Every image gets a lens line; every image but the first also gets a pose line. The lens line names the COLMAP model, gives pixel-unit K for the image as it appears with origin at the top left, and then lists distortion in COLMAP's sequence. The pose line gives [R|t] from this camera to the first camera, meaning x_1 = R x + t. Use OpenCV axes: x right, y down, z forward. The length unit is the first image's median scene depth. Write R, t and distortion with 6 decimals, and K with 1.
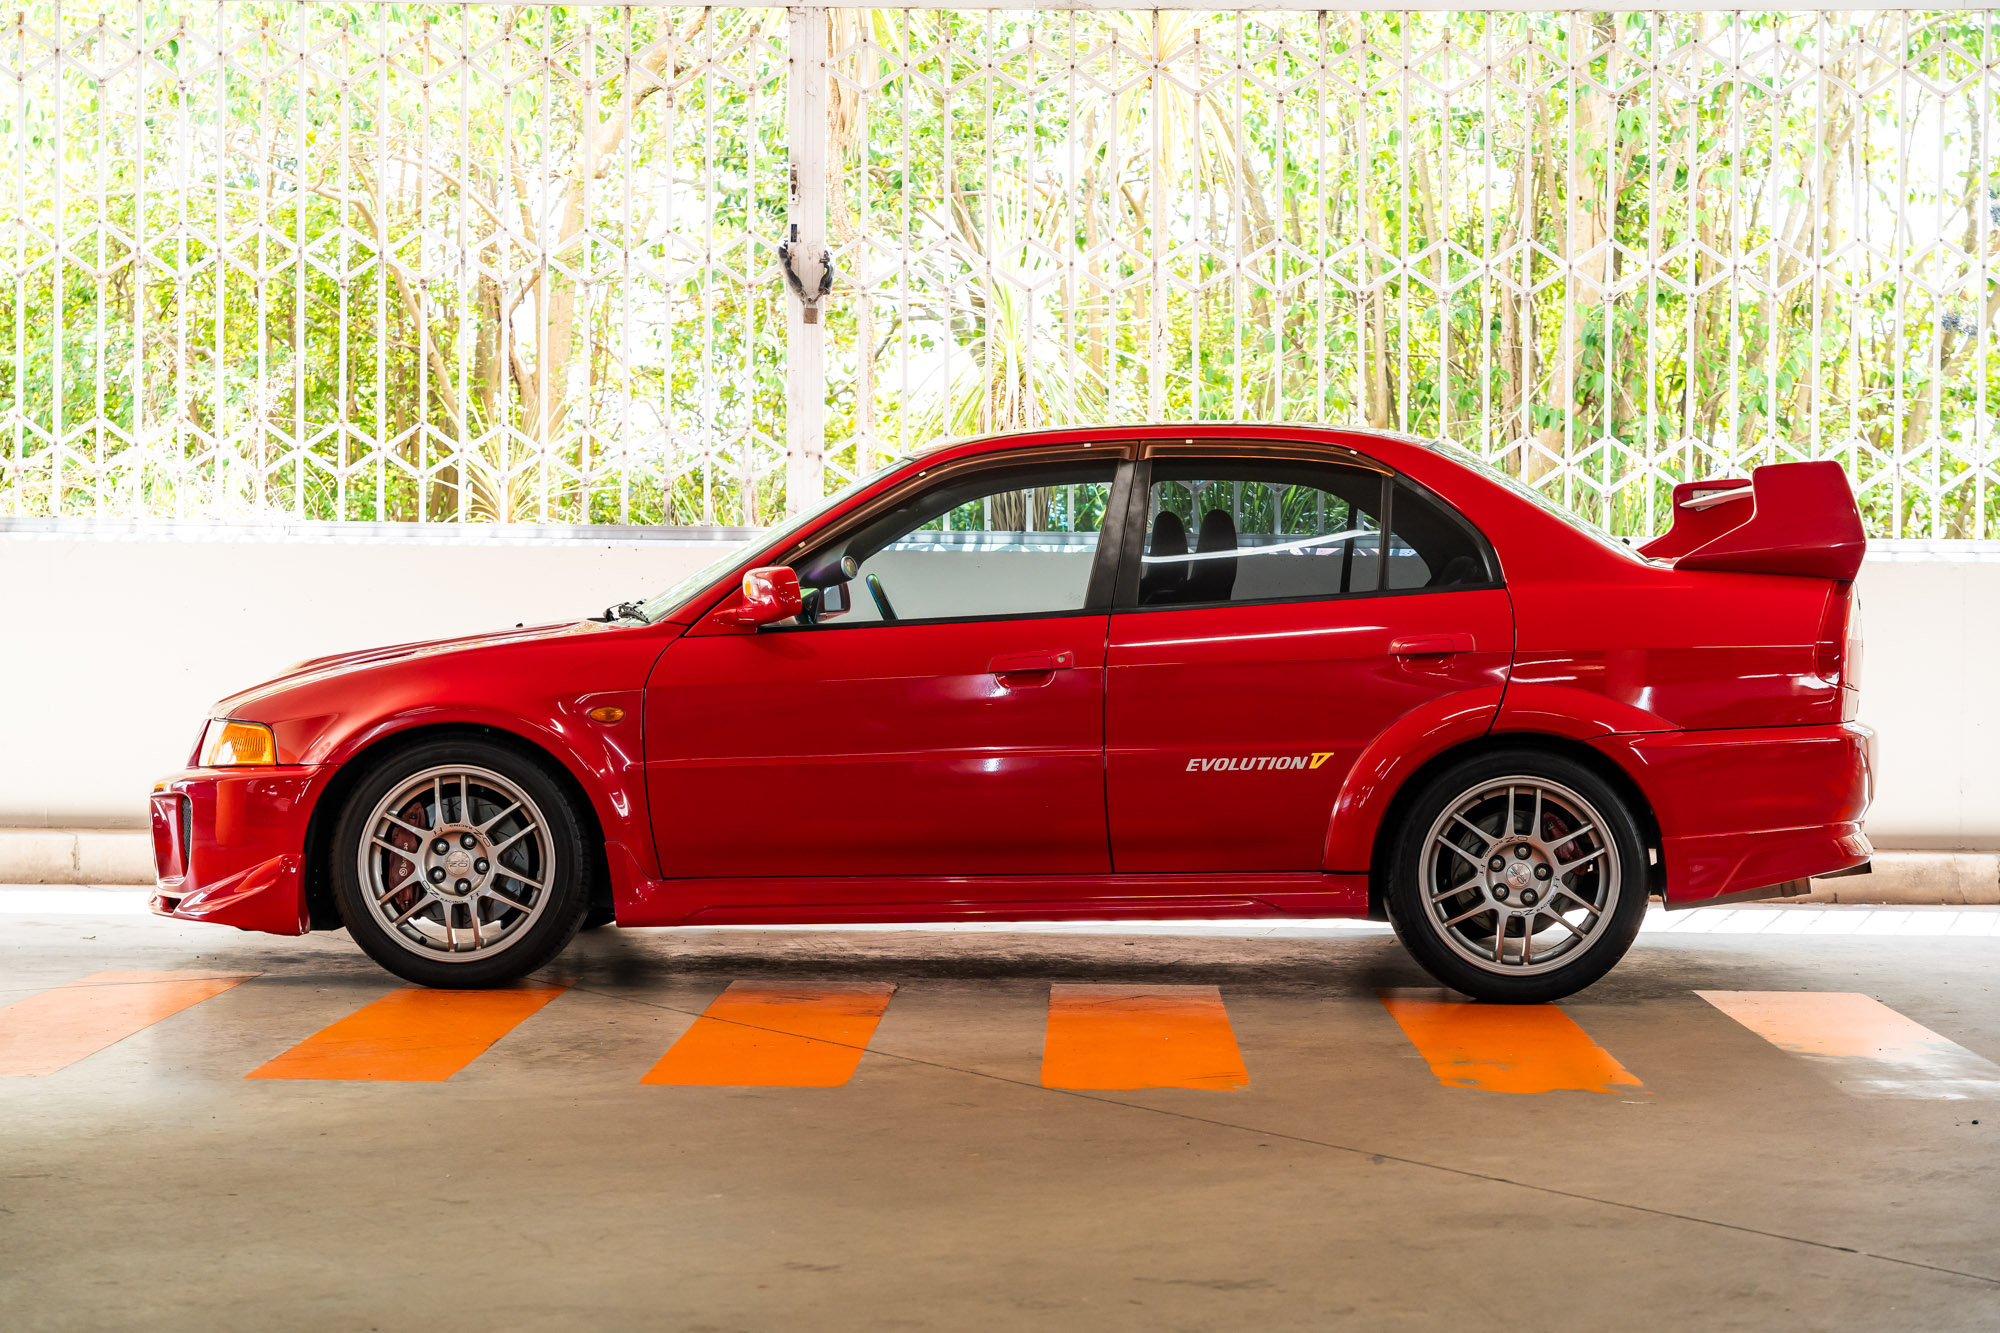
lens RADIAL K [[3491.2, 0, 986.2], [0, 3491.2, 668.8], [0, 0, 1]] dist [0.019435, 0.000000]
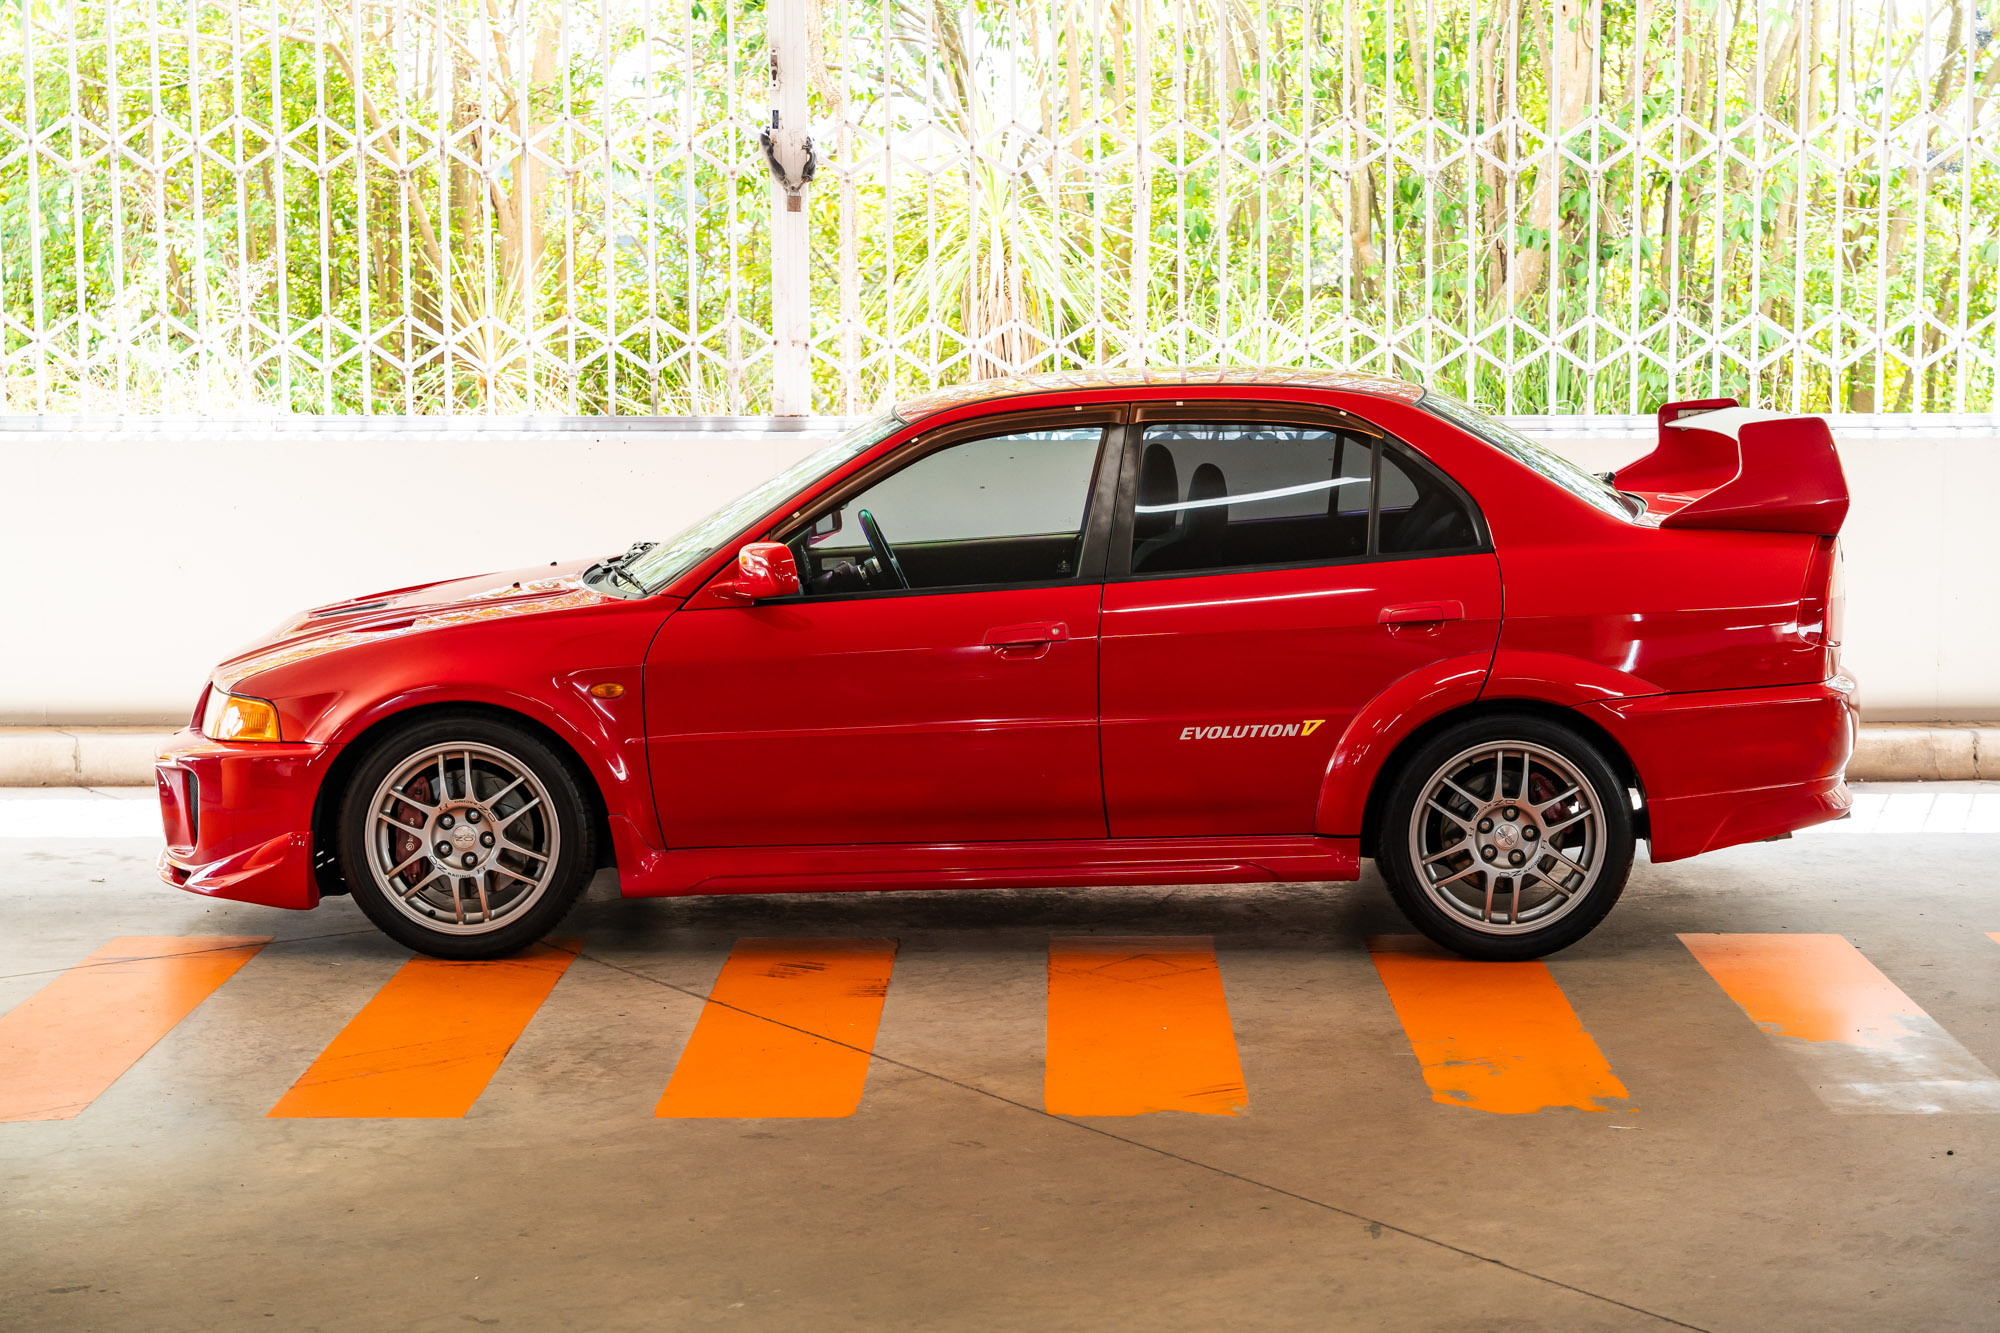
lens RADIAL K [[3491.2, 0, 1013.1], [0, 3491.2, 661.6], [0, 0, 1]] dist [0.019435, 0.000000]
pose [[0.999786, -0.015209, 0.013993, -0.005044], [0.013624, 0.994148, 0.107160, -0.100785], [-0.015541, -0.106947, 0.994143, -0.005918]]
